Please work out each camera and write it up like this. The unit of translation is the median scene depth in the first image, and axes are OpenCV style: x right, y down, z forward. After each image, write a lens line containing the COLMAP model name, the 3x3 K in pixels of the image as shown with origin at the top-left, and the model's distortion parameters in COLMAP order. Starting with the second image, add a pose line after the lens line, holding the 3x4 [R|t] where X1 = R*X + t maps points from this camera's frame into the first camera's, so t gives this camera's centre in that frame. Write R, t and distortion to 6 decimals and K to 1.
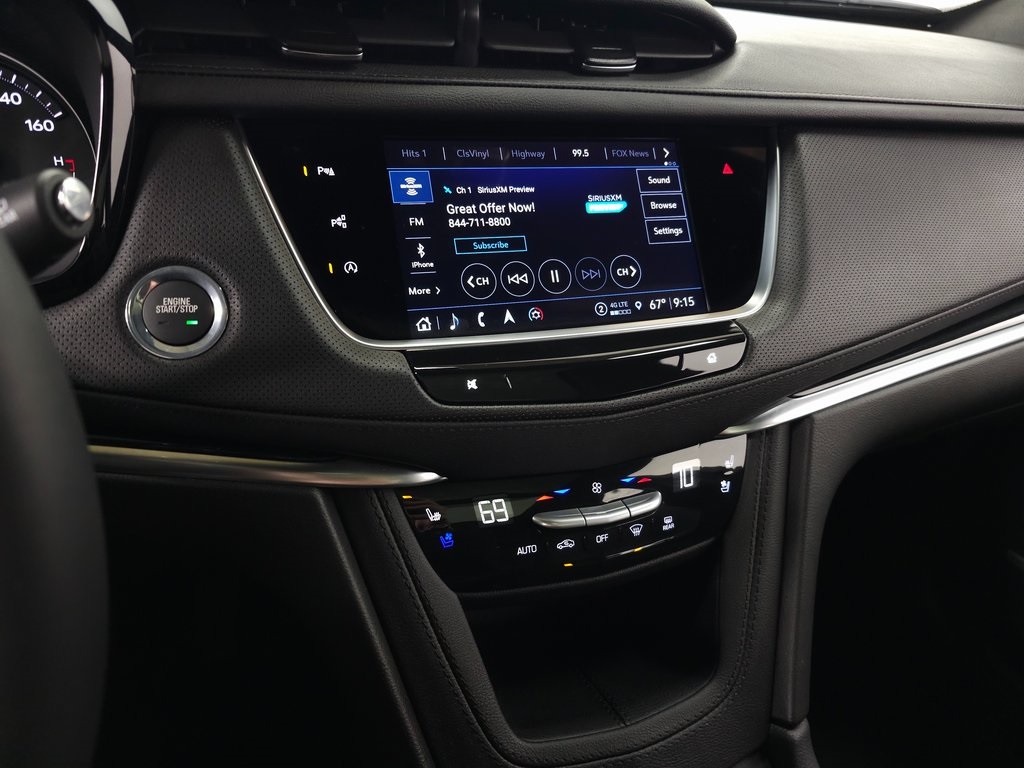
lens RADIAL K [[705.5, 0, 522.4], [0, 705.5, 381.1], [0, 0, 1]] dist [0.044812, -0.063115]
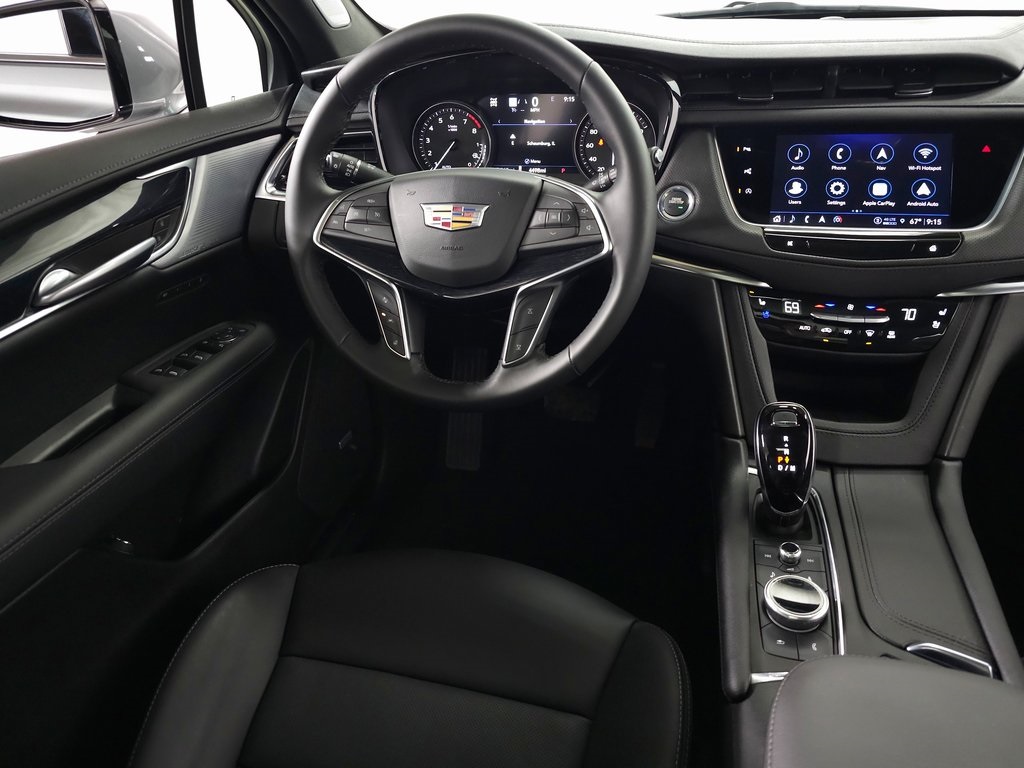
lens RADIAL K [[676.0, 0, 516.8], [0, 676.0, 374.1], [0, 0, 1]] dist [0.059923, -0.070007]
pose [[0.796784, 0.187266, -0.574514, 0.507198], [-0.181982, 0.980991, 0.067371, 0.384577], [0.576209, 0.050871, 0.815717, -1.133745]]
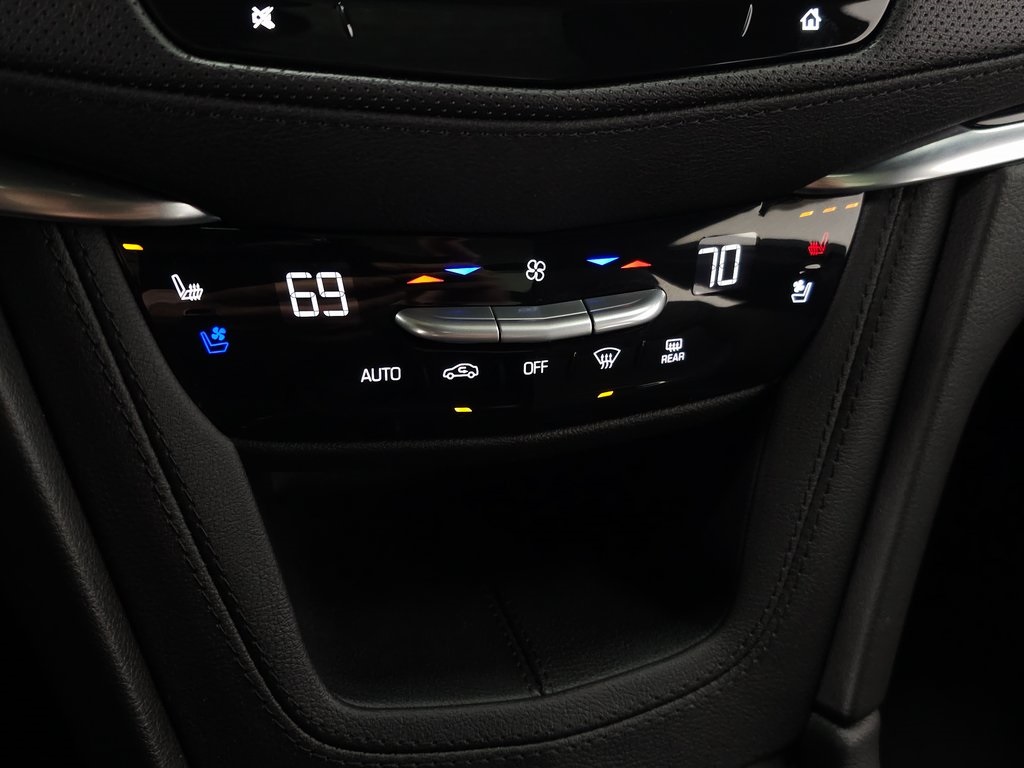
lens RADIAL K [[1099.3, 0, 521.6], [0, 1099.3, 382.1], [0, 0, 1]] dist [0.067447, -0.146602]
pose [[0.993896, 0.107384, -0.025269, 0.125685], [-0.096932, 0.959444, 0.264710, 0.022491], [0.052670, -0.260645, 0.963997, 0.229954]]
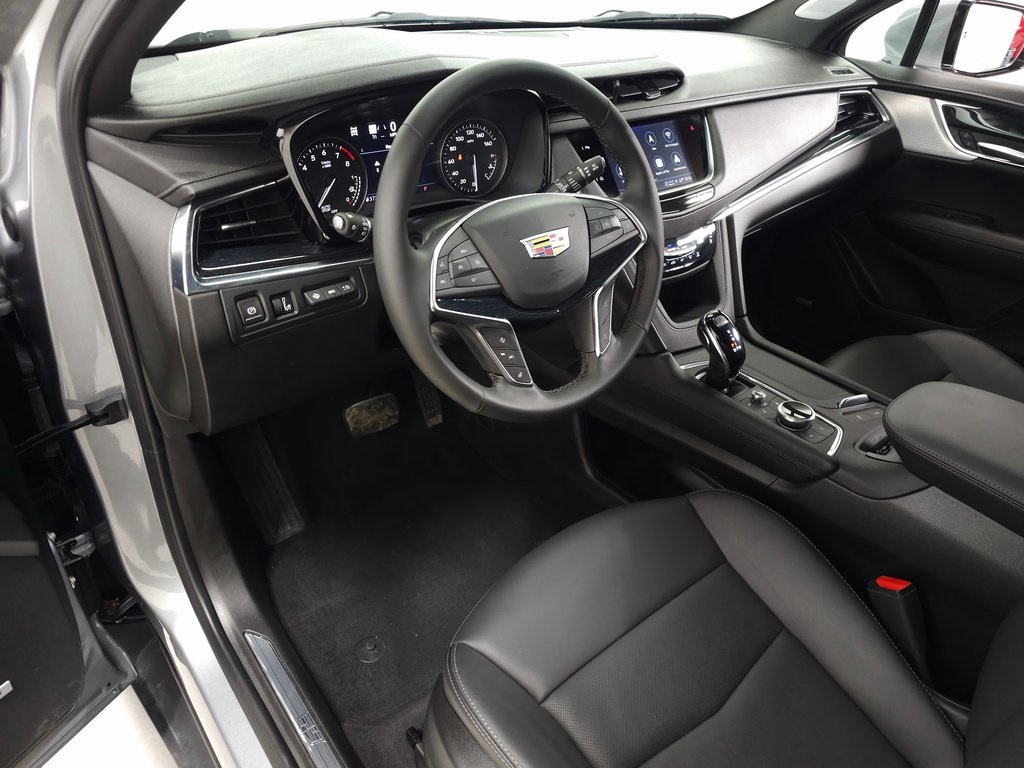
lens RADIAL K [[682.5, 0, 512.0], [0, 682.5, 384.0], [0, 0, 1]] dist [0.053091, -0.048910]
pose [[0.954983, -0.199967, 0.219137, -1.342074], [0.178829, 0.977417, 0.112590, 0.283212], [-0.236702, -0.068333, 0.969176, -1.715903]]
